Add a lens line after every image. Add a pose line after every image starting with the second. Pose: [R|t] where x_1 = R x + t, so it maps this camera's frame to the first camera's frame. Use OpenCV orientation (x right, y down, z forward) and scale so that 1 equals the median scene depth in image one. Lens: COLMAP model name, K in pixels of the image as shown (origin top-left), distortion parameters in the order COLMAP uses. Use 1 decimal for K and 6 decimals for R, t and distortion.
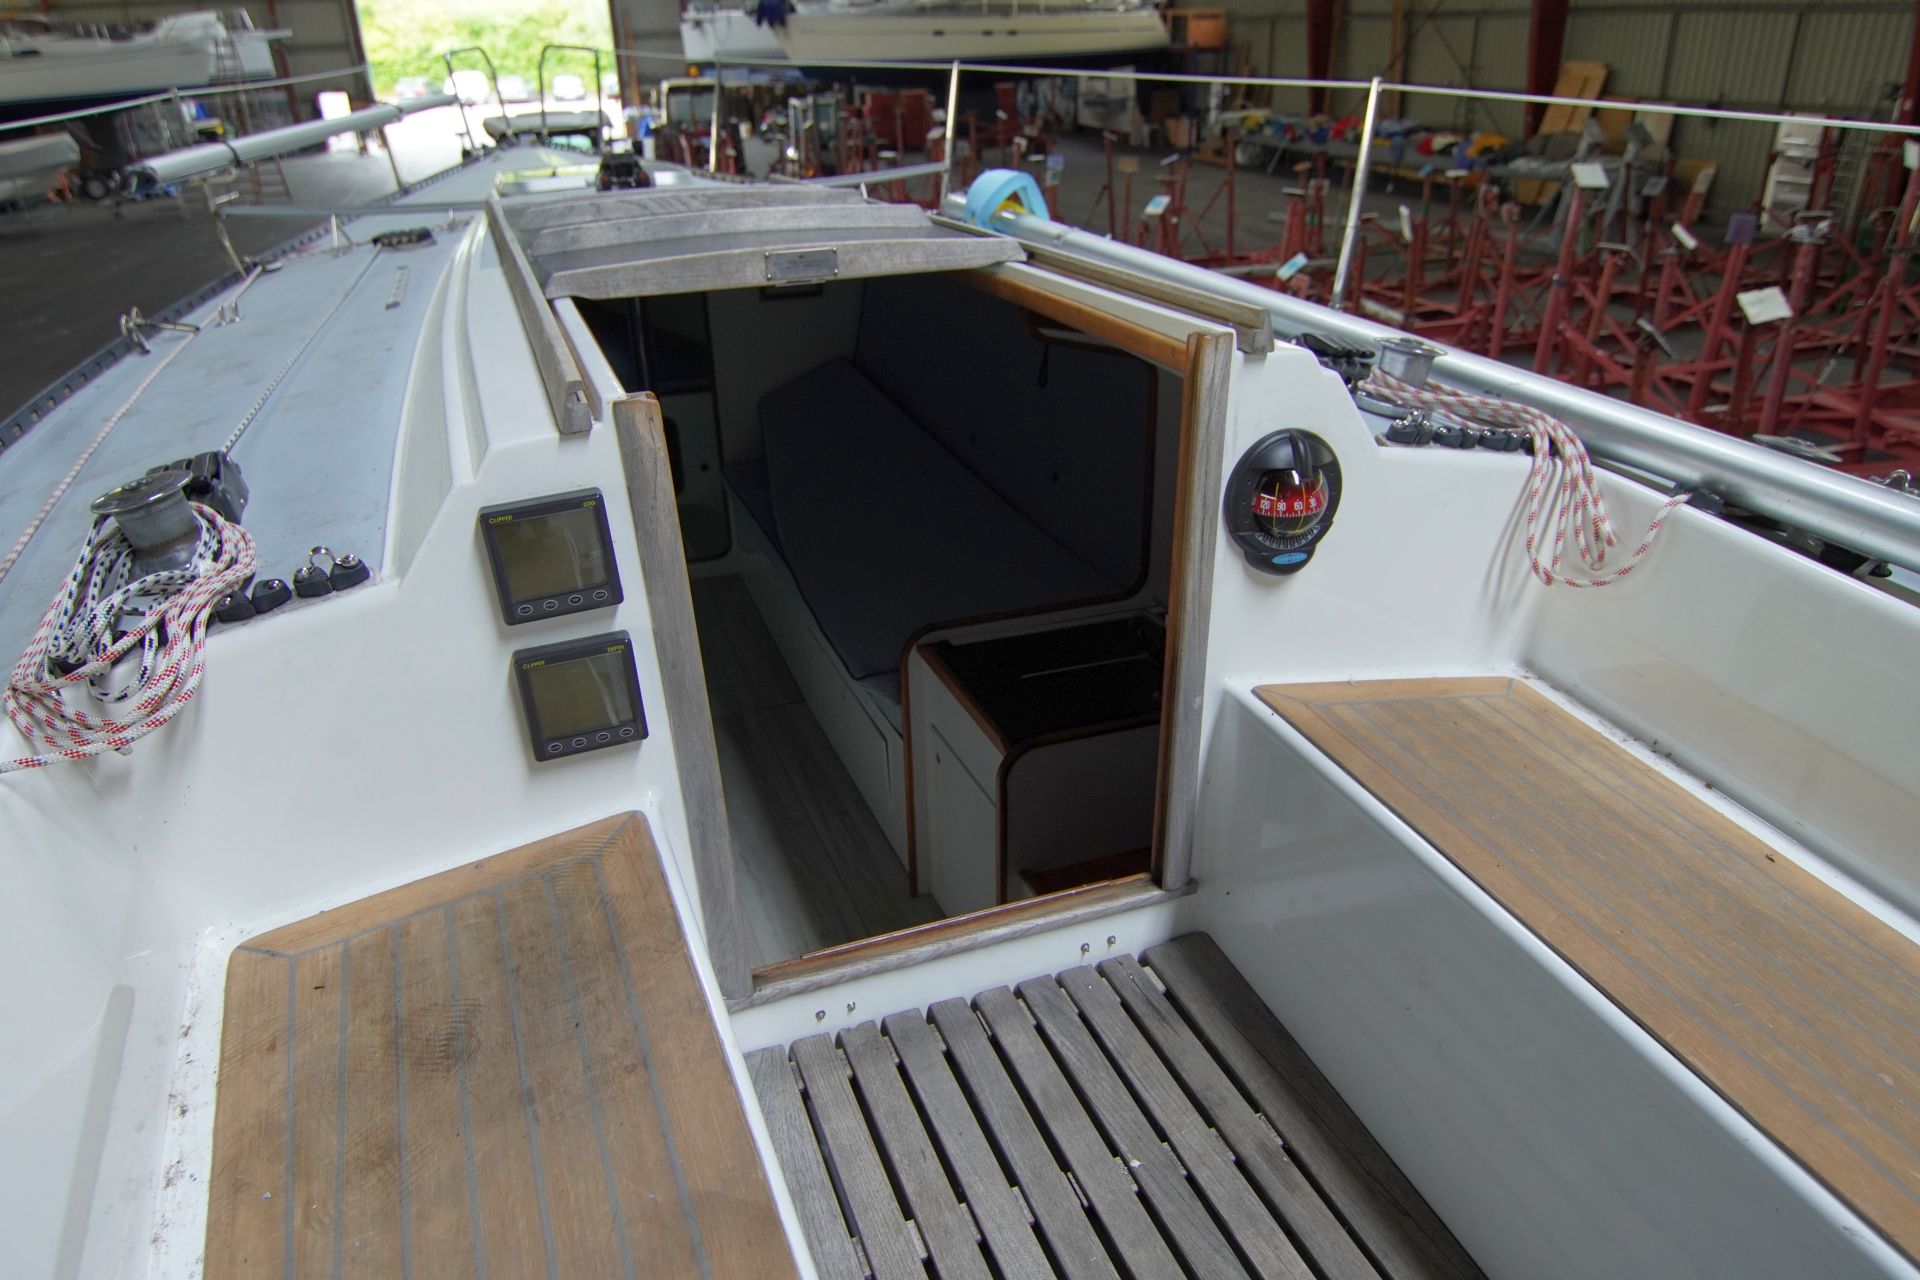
lens RADIAL K [[1320.9, 0, 960.0], [0, 1320.9, 640.0], [0, 0, 1]] dist [0.001987, -0.001277]
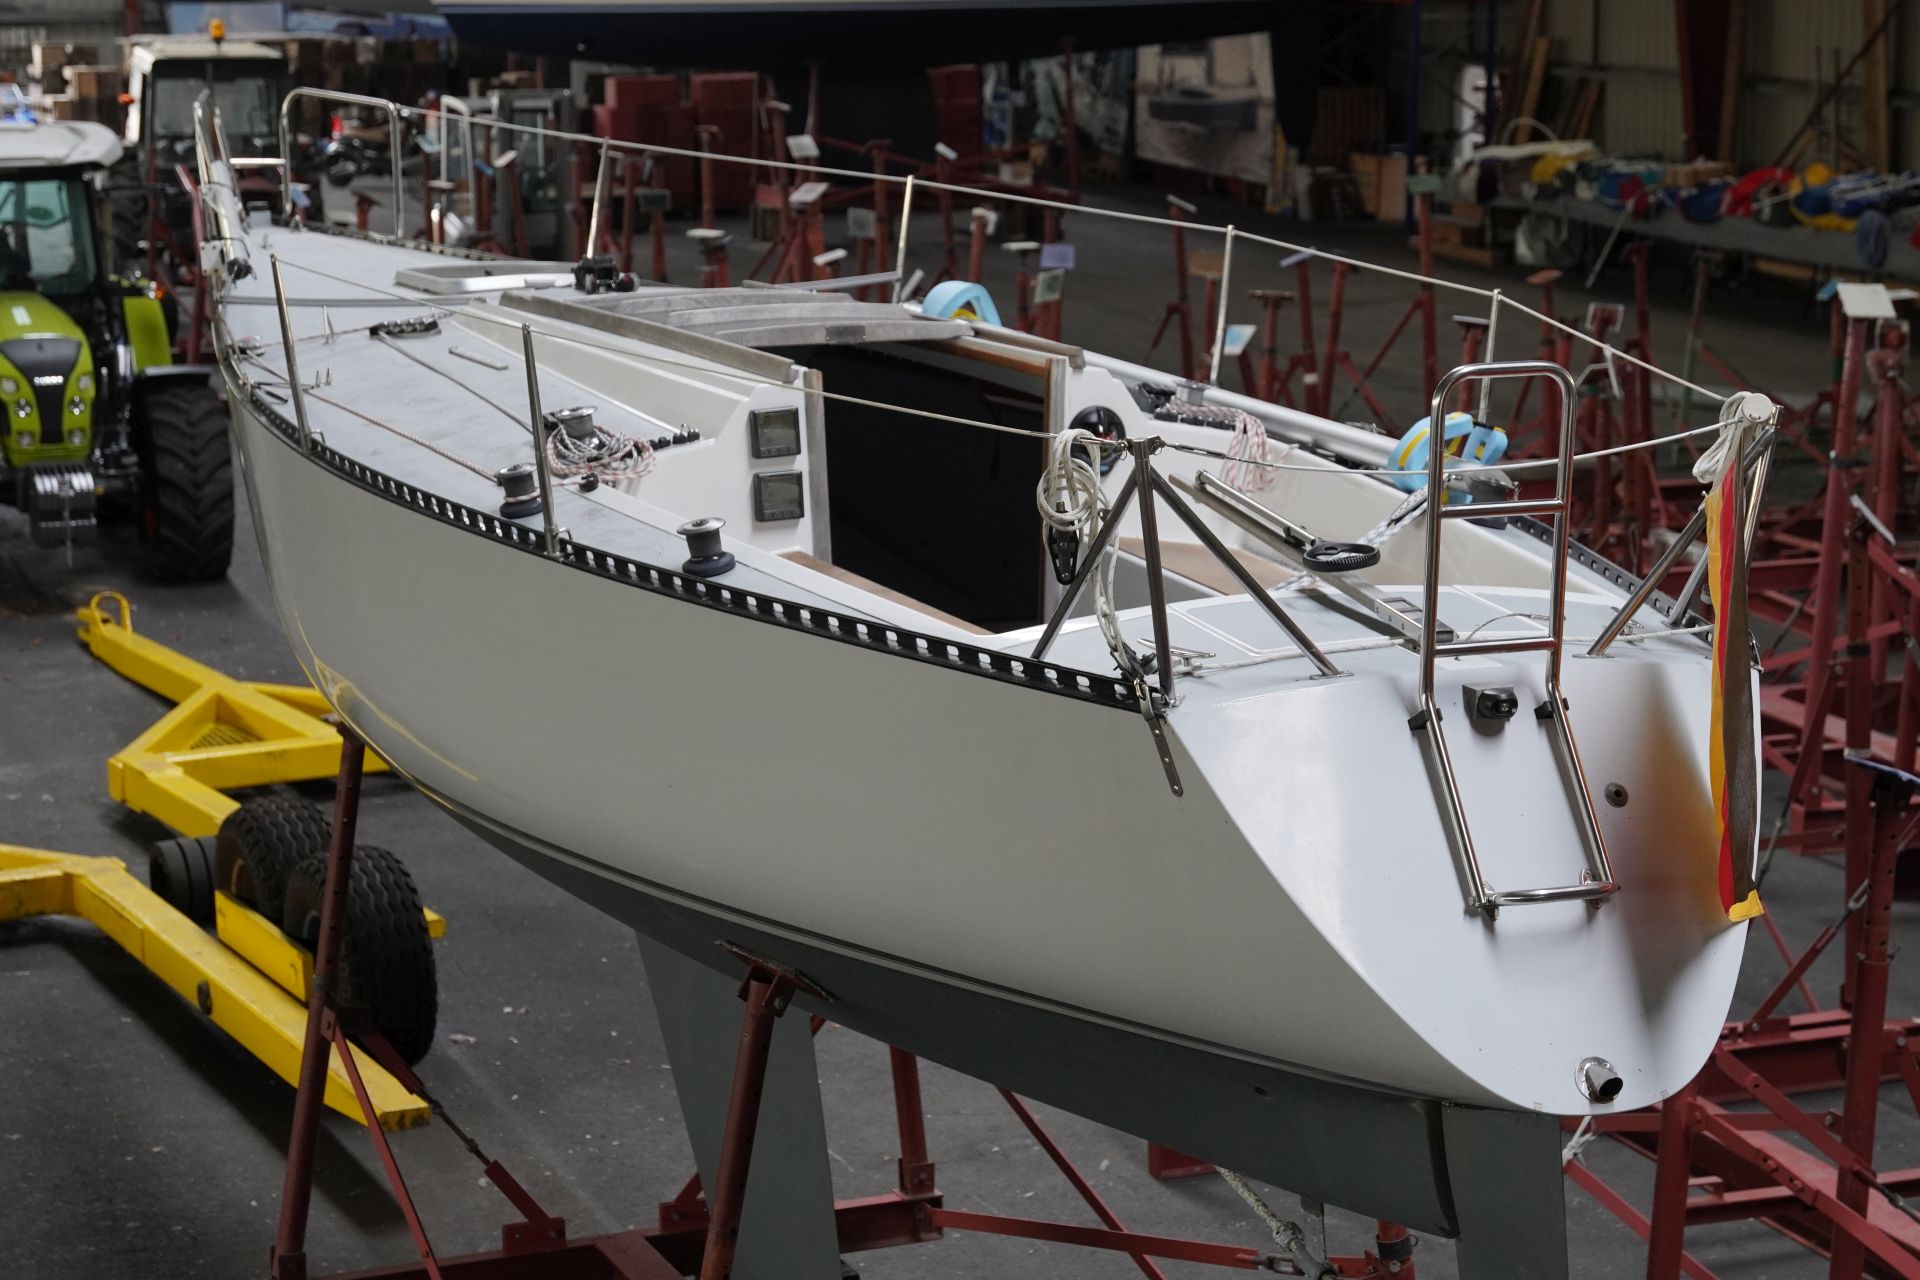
lens RADIAL K [[4217.6, 0, 960.0], [0, 4217.6, 640.0], [0, 0, 1]] dist [0.134292, 0.484343]
pose [[0.999140, 0.018967, 0.036862, -0.010864], [-0.009176, 0.968328, -0.249514, 0.098222], [-0.040427, 0.248961, 0.967669, -0.282041]]
